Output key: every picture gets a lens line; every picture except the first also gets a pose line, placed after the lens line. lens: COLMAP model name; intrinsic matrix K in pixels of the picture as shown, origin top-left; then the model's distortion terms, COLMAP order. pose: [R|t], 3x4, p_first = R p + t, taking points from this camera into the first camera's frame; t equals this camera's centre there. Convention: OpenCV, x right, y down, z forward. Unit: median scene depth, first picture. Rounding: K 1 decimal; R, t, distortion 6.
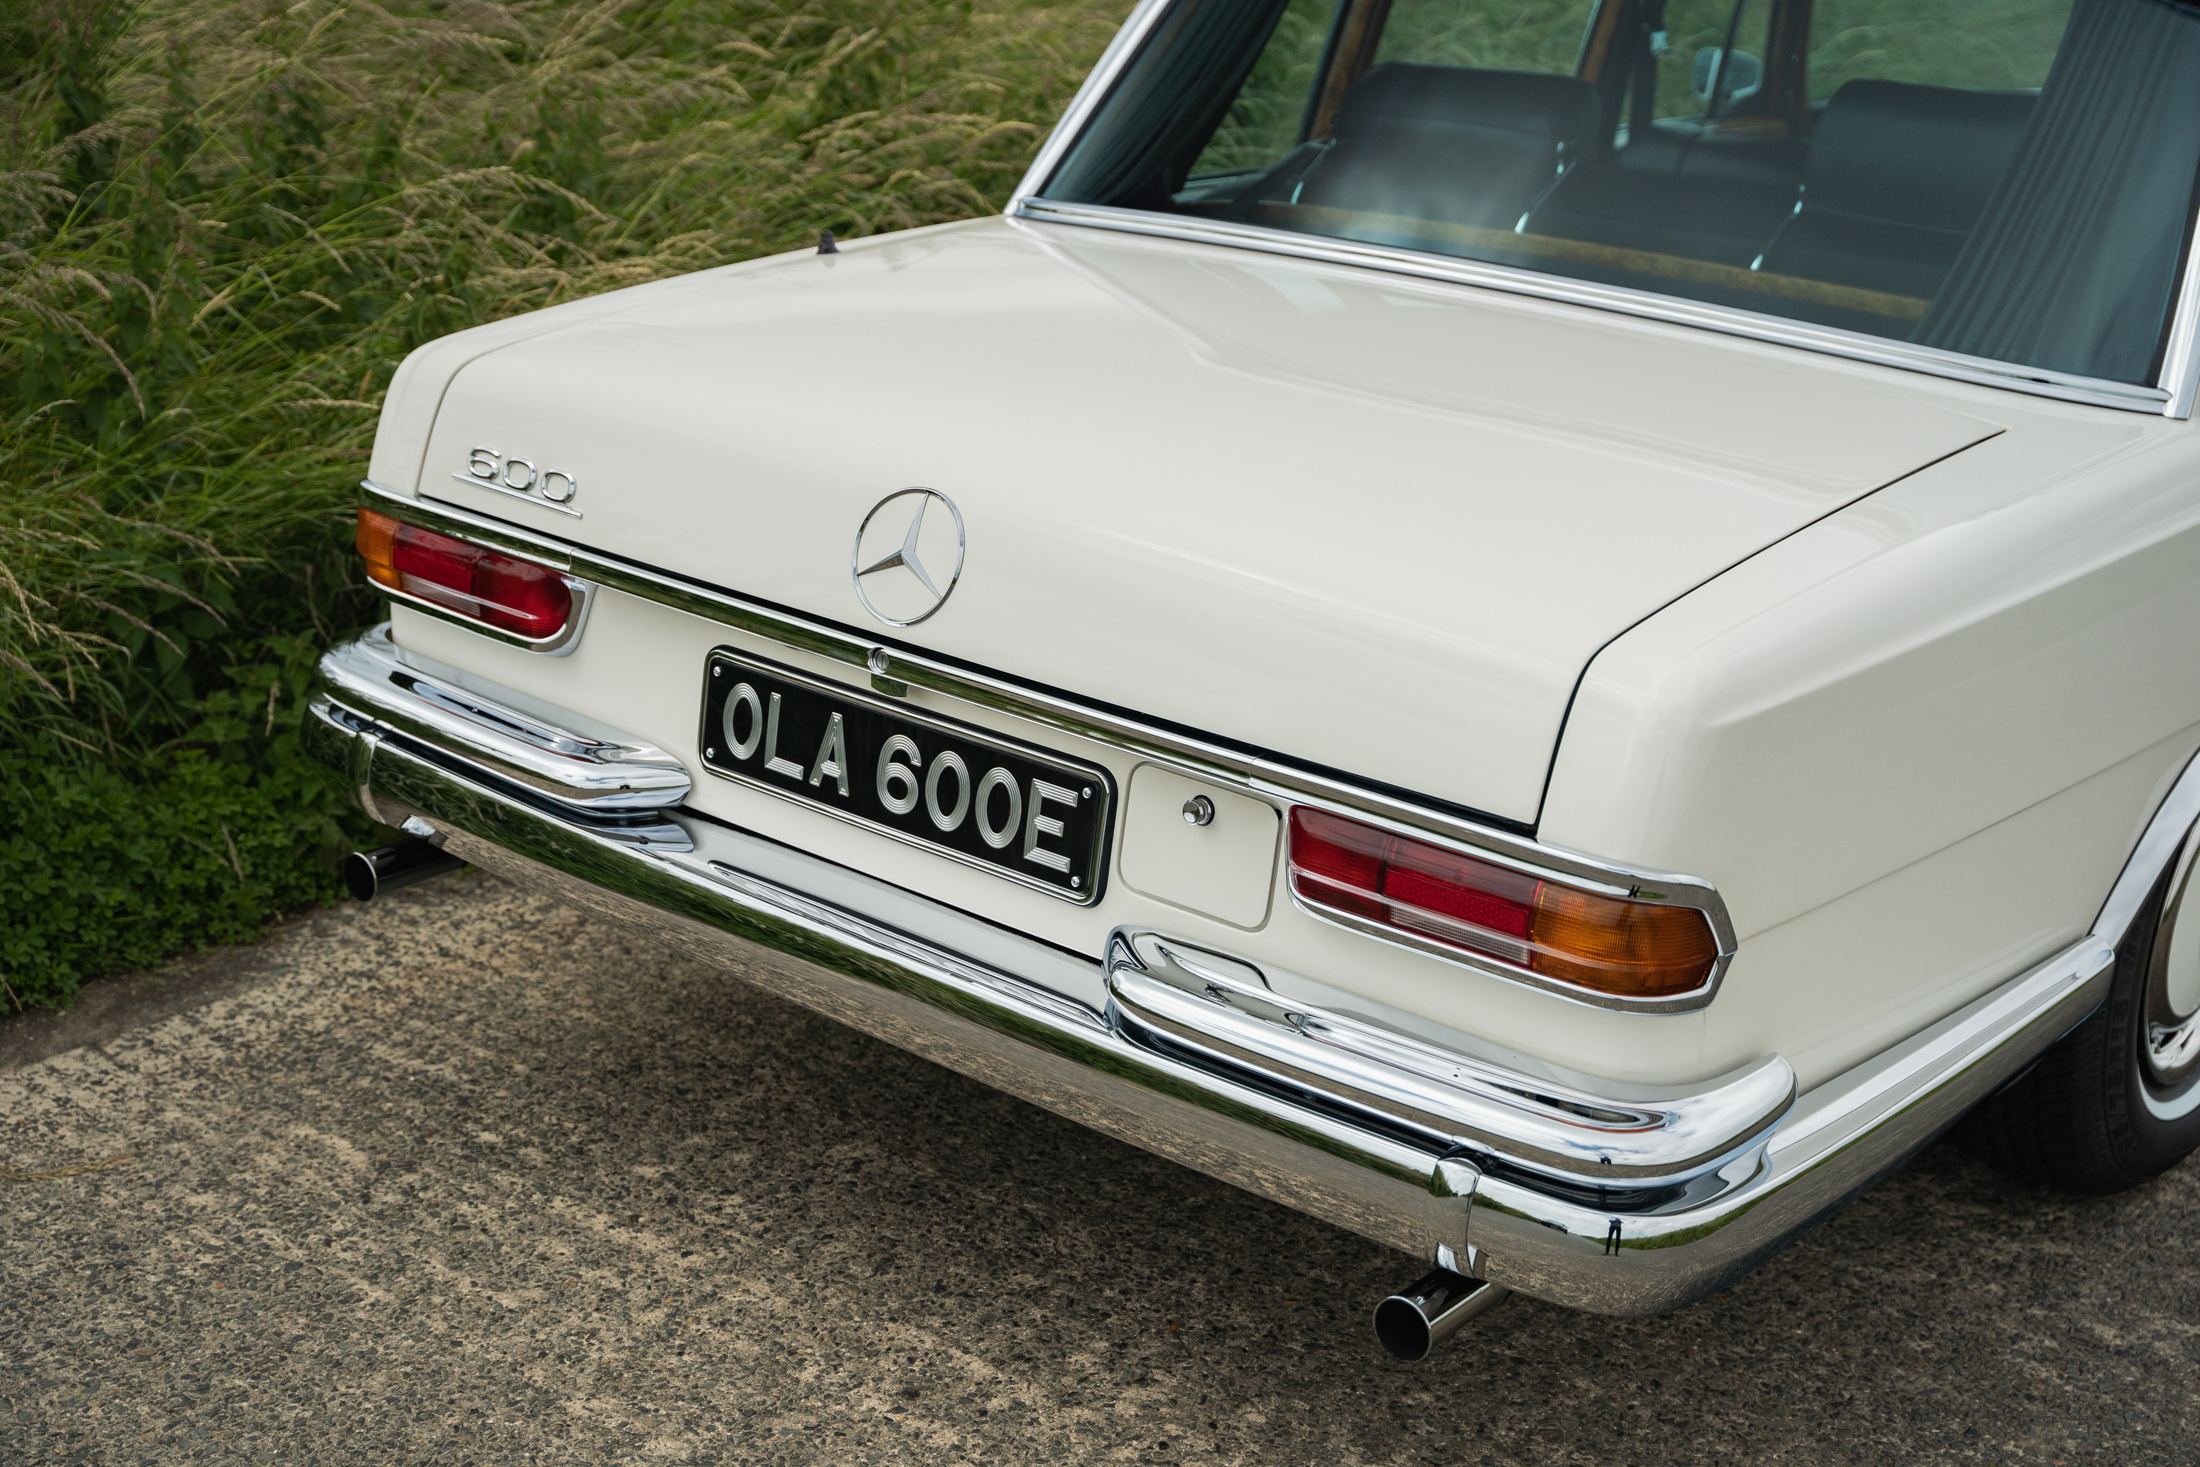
lens RADIAL K [[2877.7, 0, 1086.4], [0, 2877.7, 736.8], [0, 0, 1]] dist [0.077620, 0.000000]
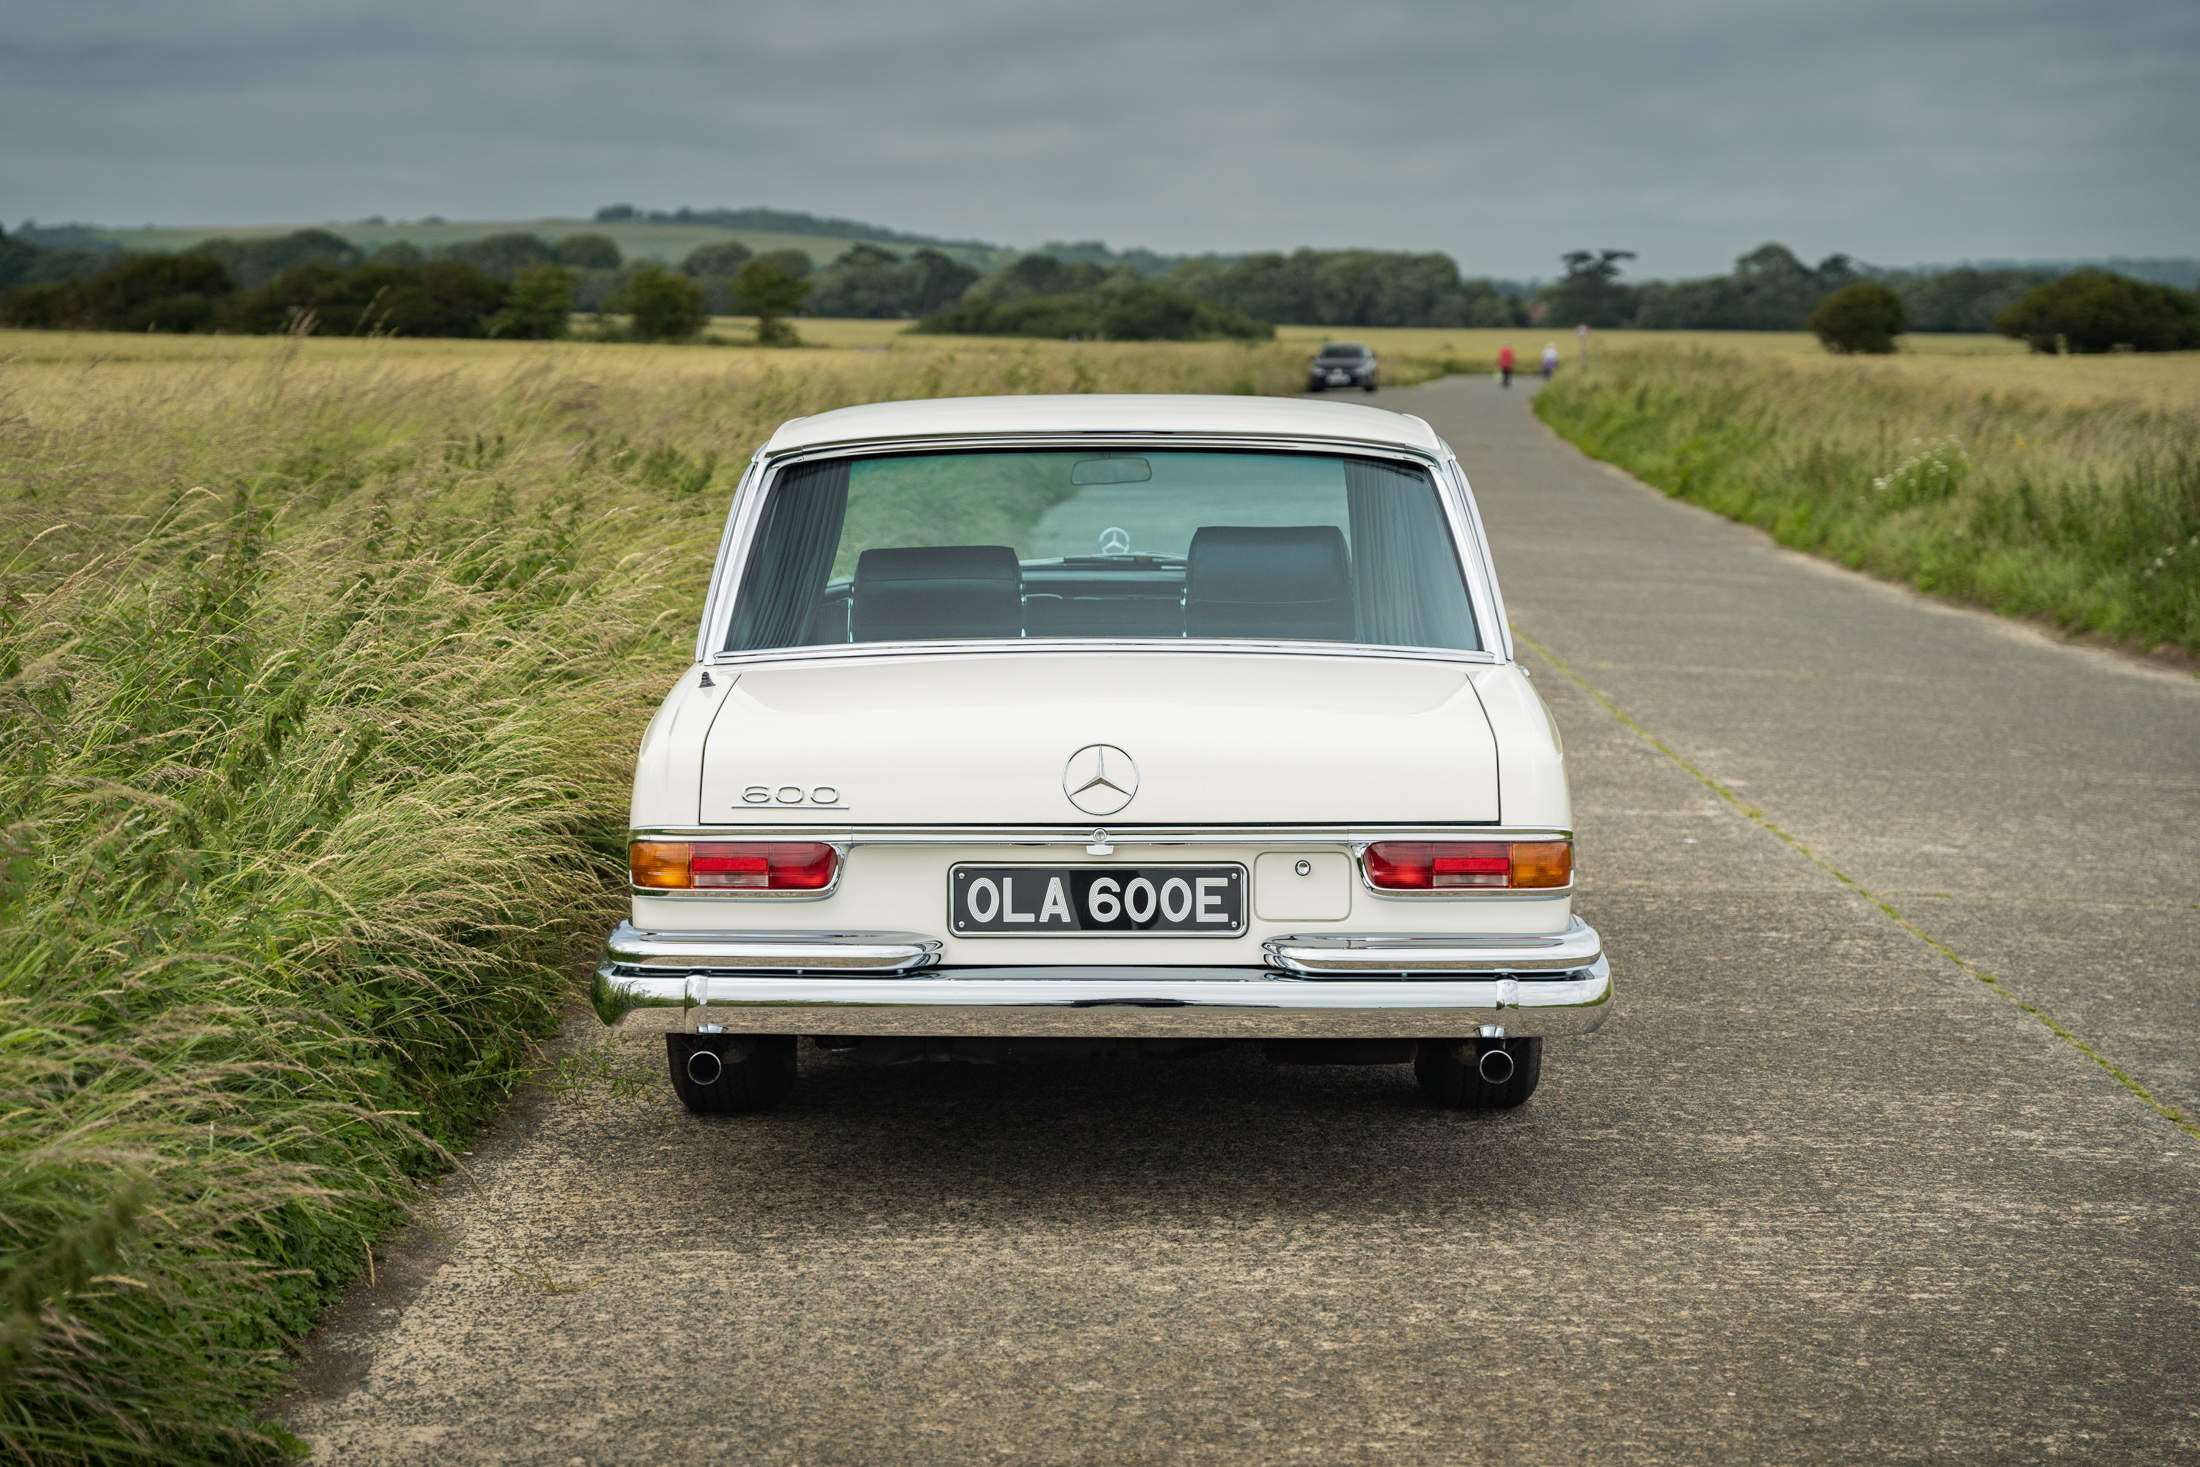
lens RADIAL K [[4259.7, 0, 1094.1], [0, 4259.7, 739.1], [0, 0, 1]] dist [0.334099, 0.000000]
pose [[0.777977, -0.108729, 0.618813, -1.686674], [0.241148, 0.961152, -0.134293, 0.269285], [-0.580172, 0.253703, 0.773974, -1.090630]]
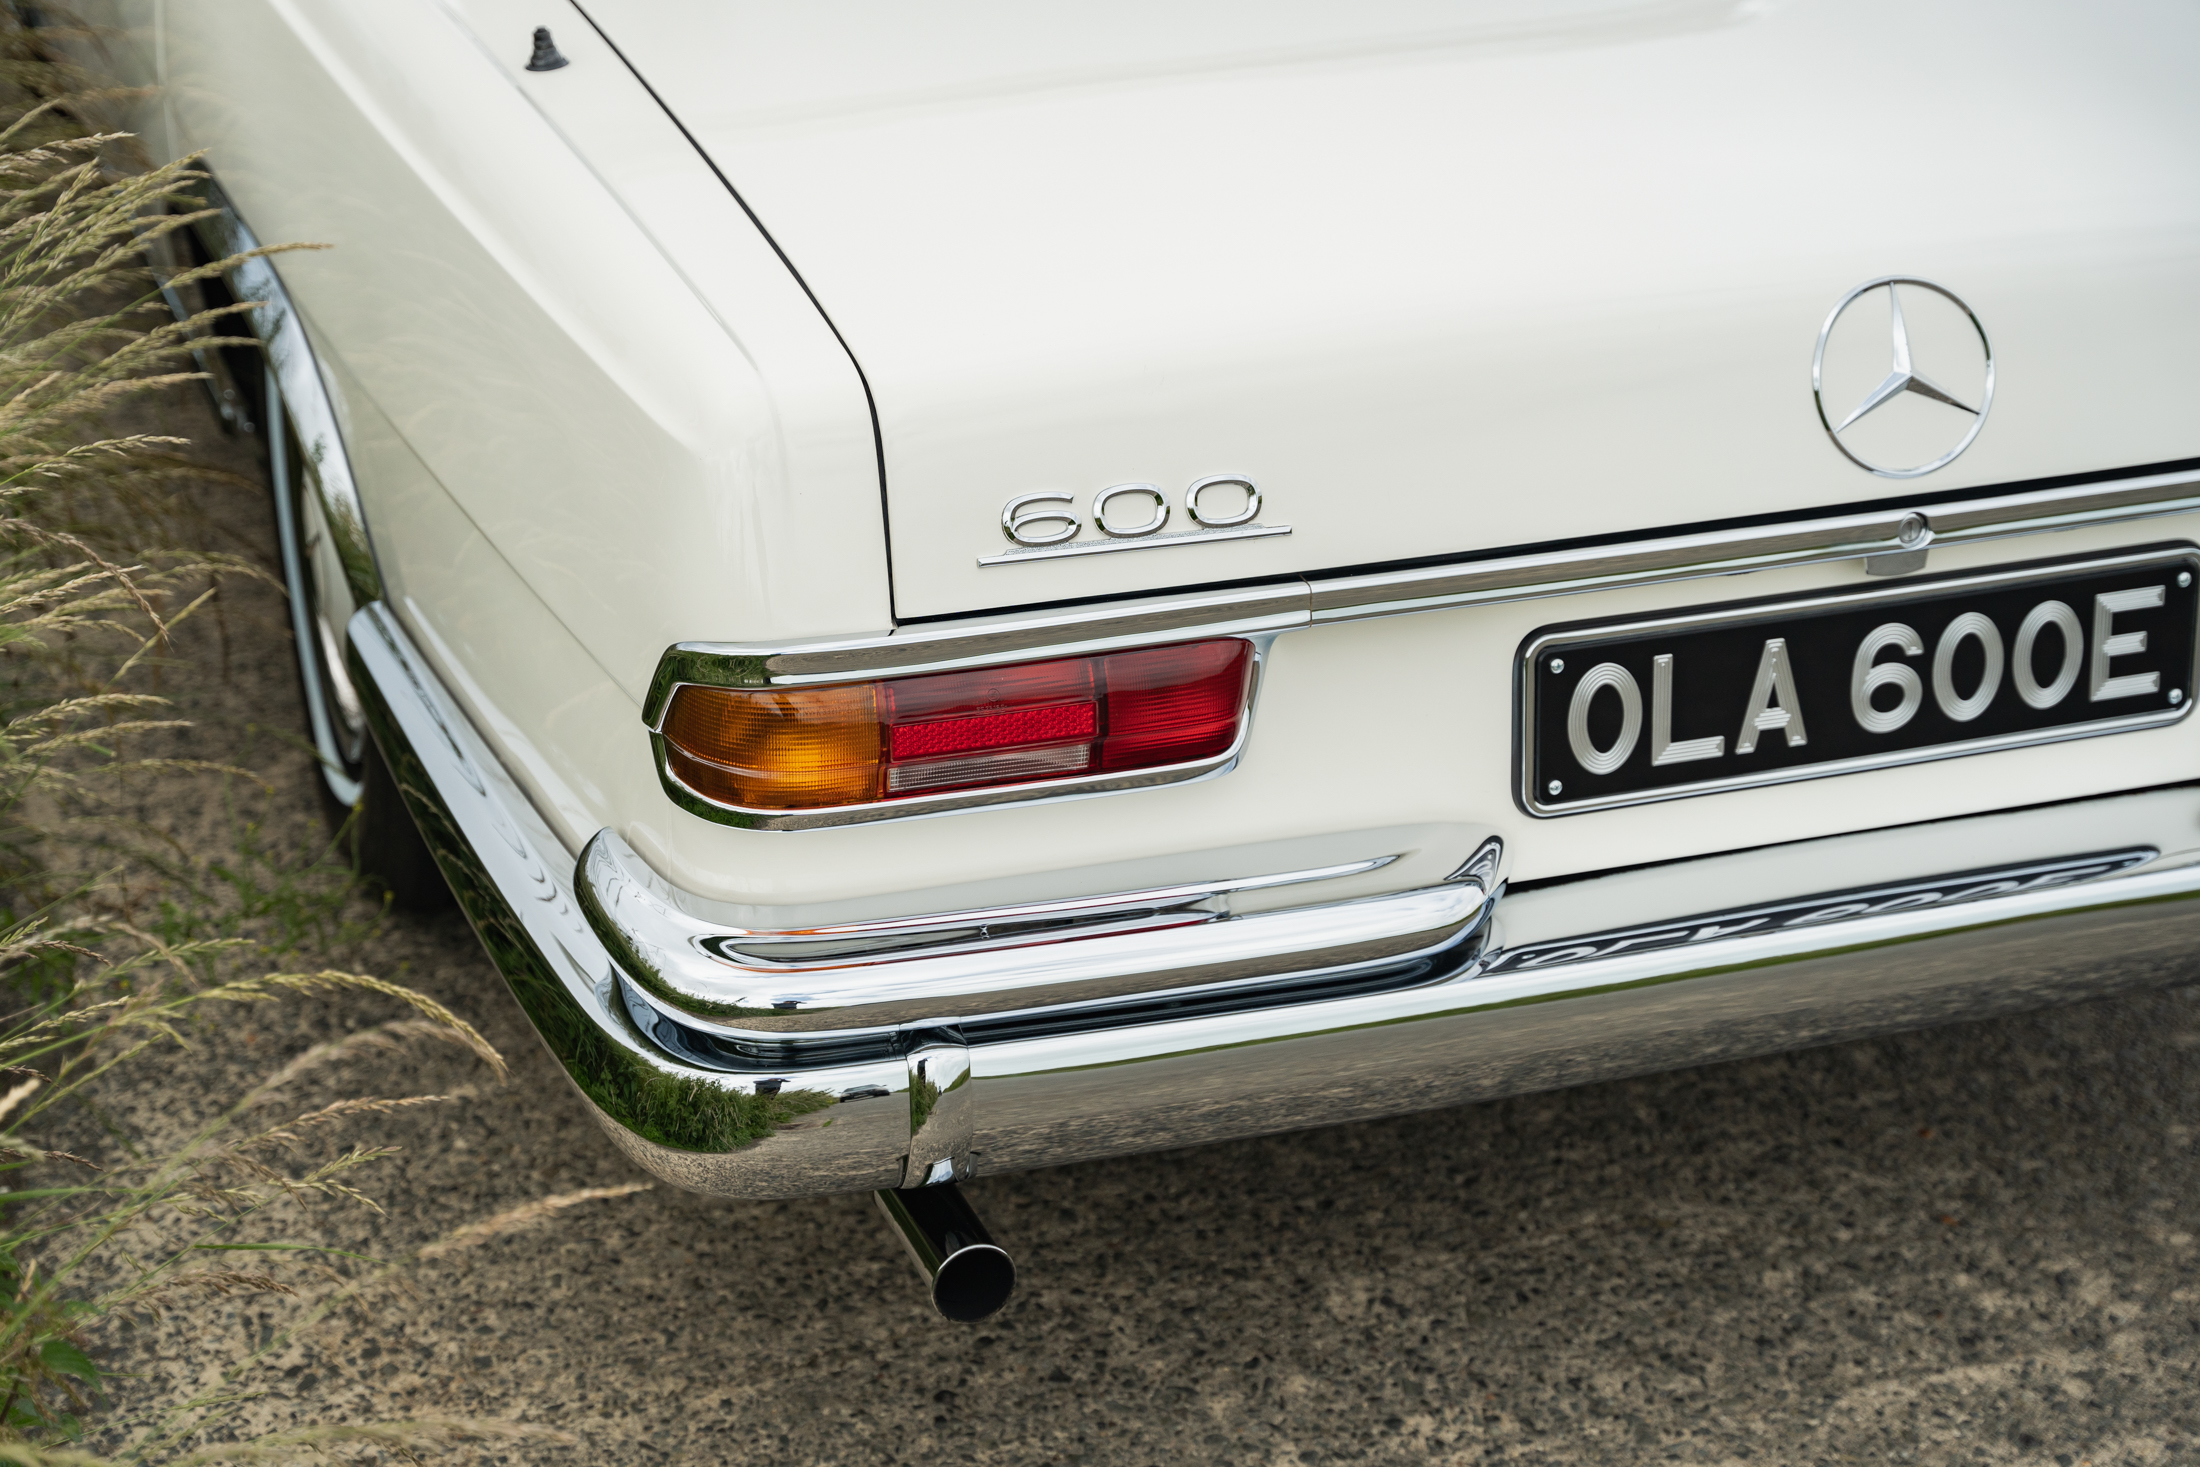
lens RADIAL K [[3724.1, 0, 1090.4], [0, 3724.1, 729.1], [0, 0, 1]] dist [0.187966, 0.000000]
pose [[0.508749, -0.390874, 0.767067, -0.856242], [0.292608, 0.916456, 0.272928, -0.278003], [-0.809663, 0.085598, 0.580619, 0.601211]]
